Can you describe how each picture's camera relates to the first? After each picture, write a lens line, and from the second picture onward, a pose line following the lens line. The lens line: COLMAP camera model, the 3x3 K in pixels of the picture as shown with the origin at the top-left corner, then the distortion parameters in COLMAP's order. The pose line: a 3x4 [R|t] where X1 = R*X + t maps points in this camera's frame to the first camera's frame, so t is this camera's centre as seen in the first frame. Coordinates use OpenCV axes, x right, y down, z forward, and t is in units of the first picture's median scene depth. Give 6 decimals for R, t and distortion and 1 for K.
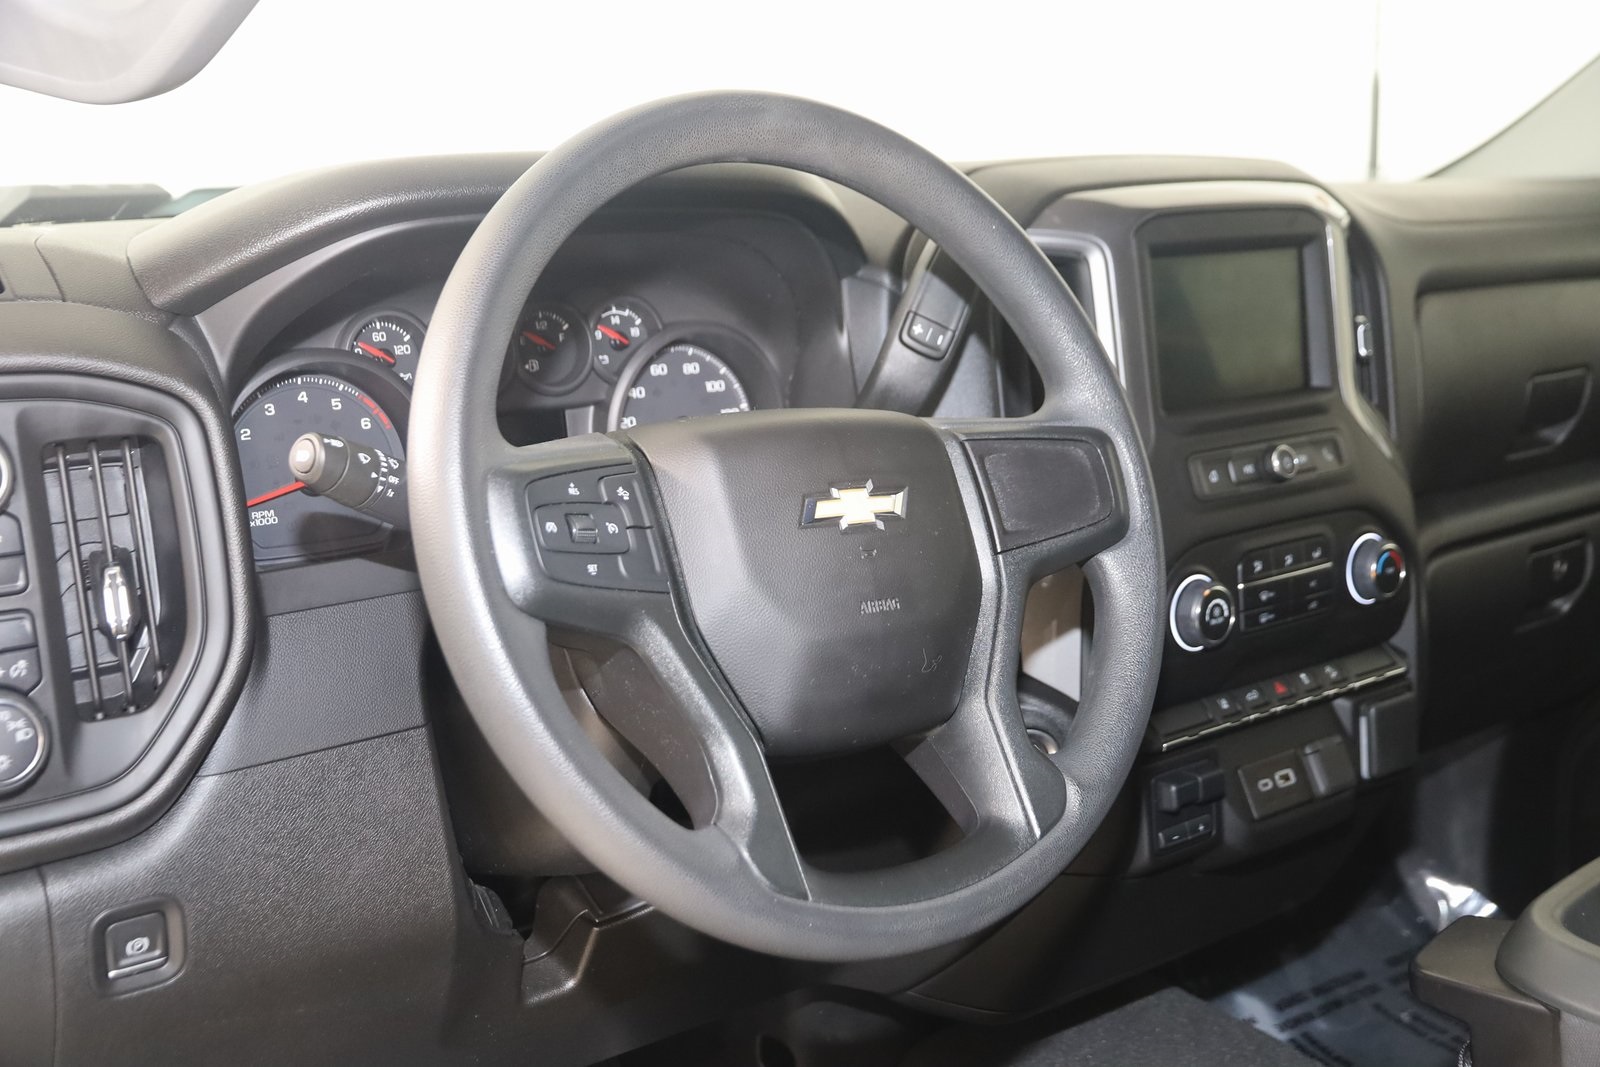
lens RADIAL K [[1730.3, 0, 797.1], [0, 1730.3, 525.5], [0, 0, 1]] dist [0.006586, 0.180106]
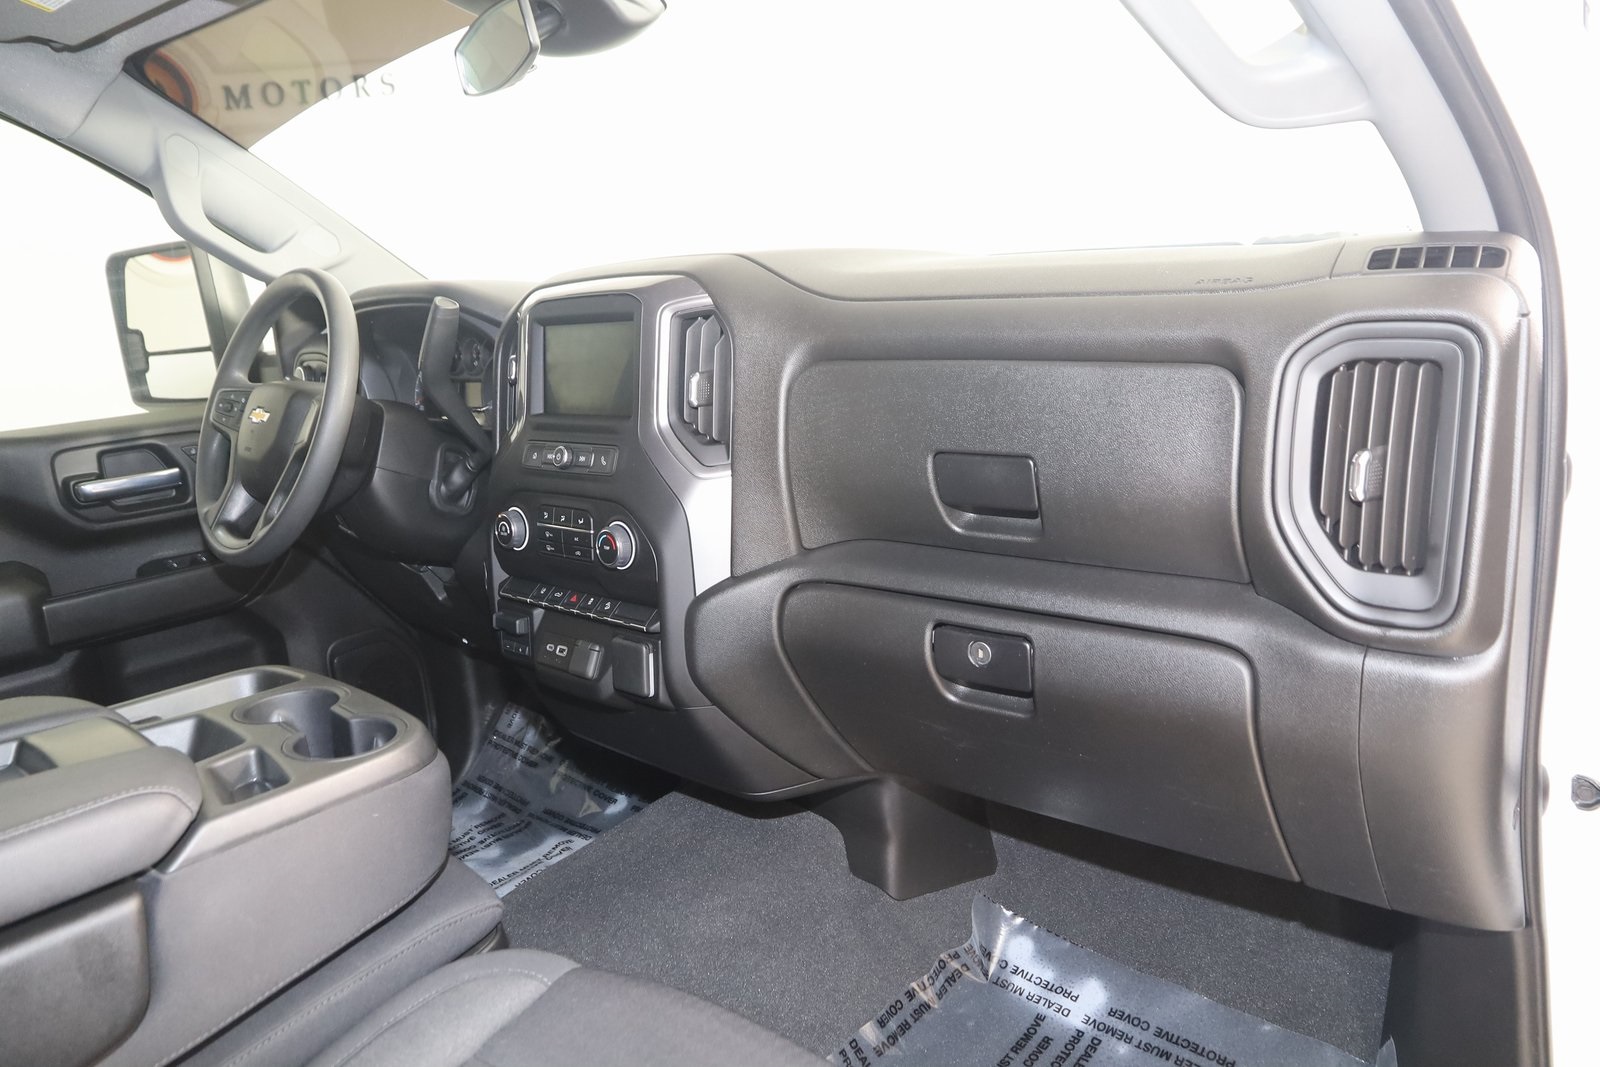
lens RADIAL K [[1091.0, 0, 800.0], [0, 1091.0, 533.5], [0, 0, 1]] dist [-0.104029, 0.060114]
pose [[0.190273, 0.220421, -0.956667, 1.285767], [-0.136858, 0.970909, 0.196483, -0.193281], [0.972145, 0.093542, 0.214904, 0.999356]]
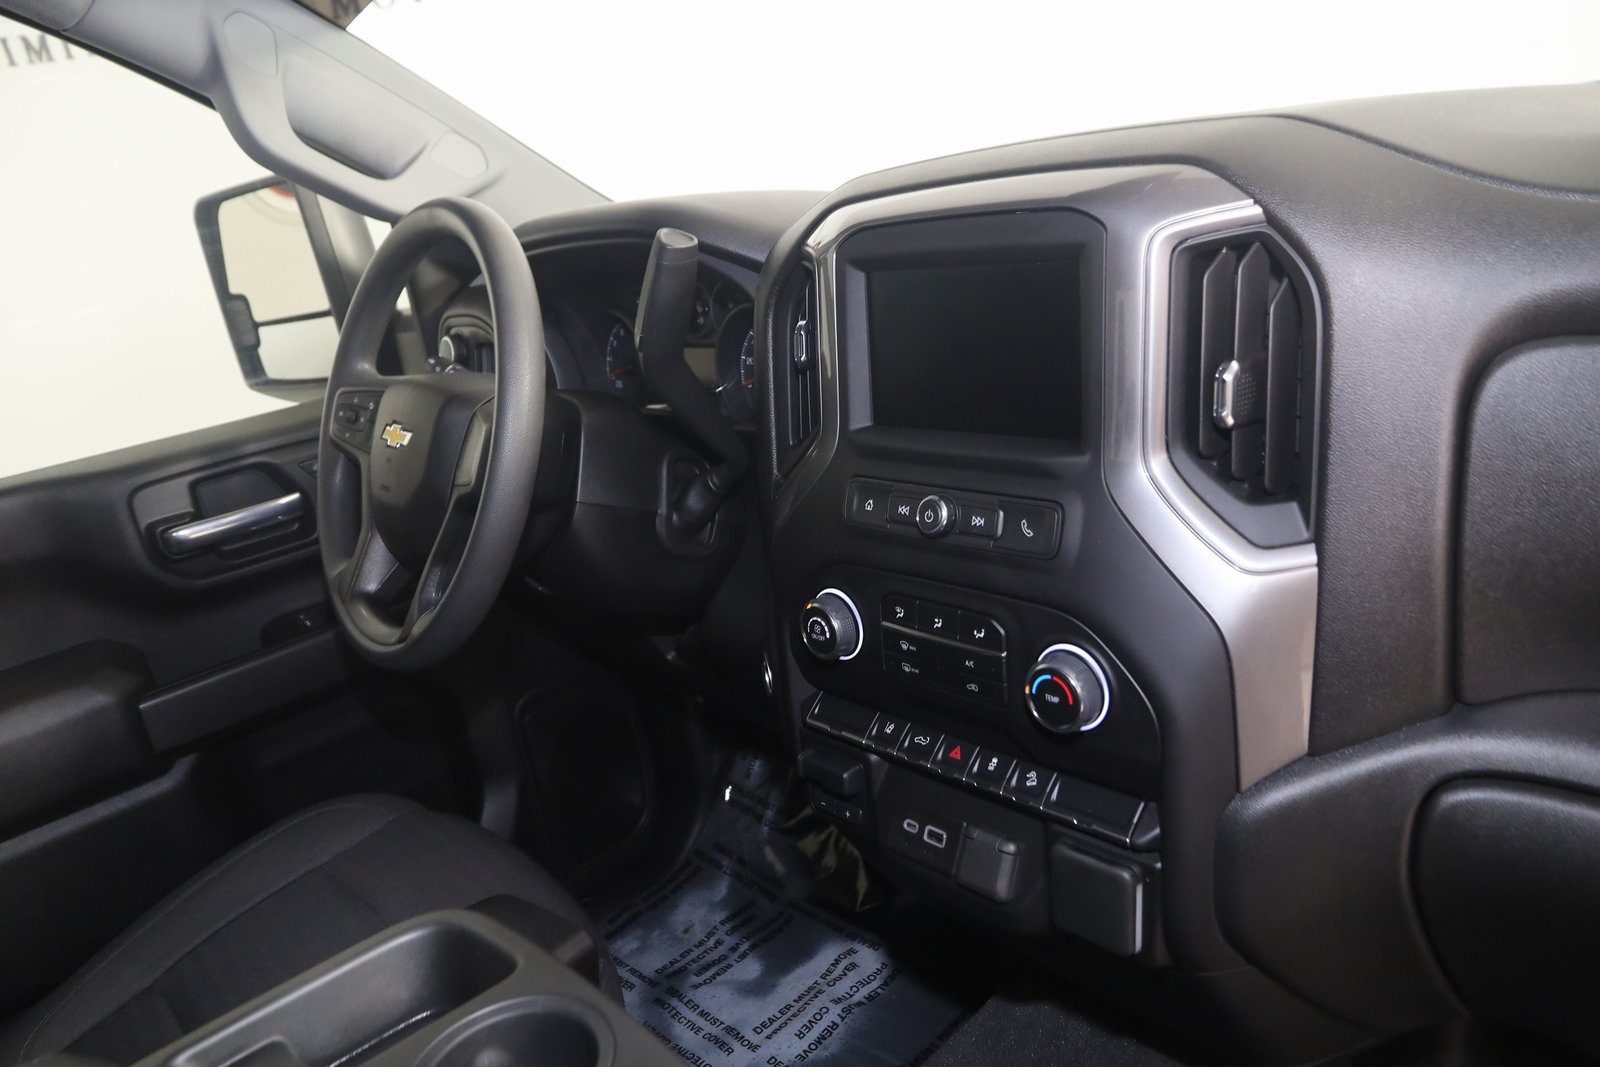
lens RADIAL K [[1091.0, 0, 800.0], [0, 1091.0, 533.5], [0, 0, 1]] dist [-0.104029, 0.060114]
pose [[0.081982, 0.307840, -0.947900, 0.793282], [-0.053886, 0.951079, 0.304212, -0.189979], [0.995176, 0.026139, 0.094560, 0.875878]]
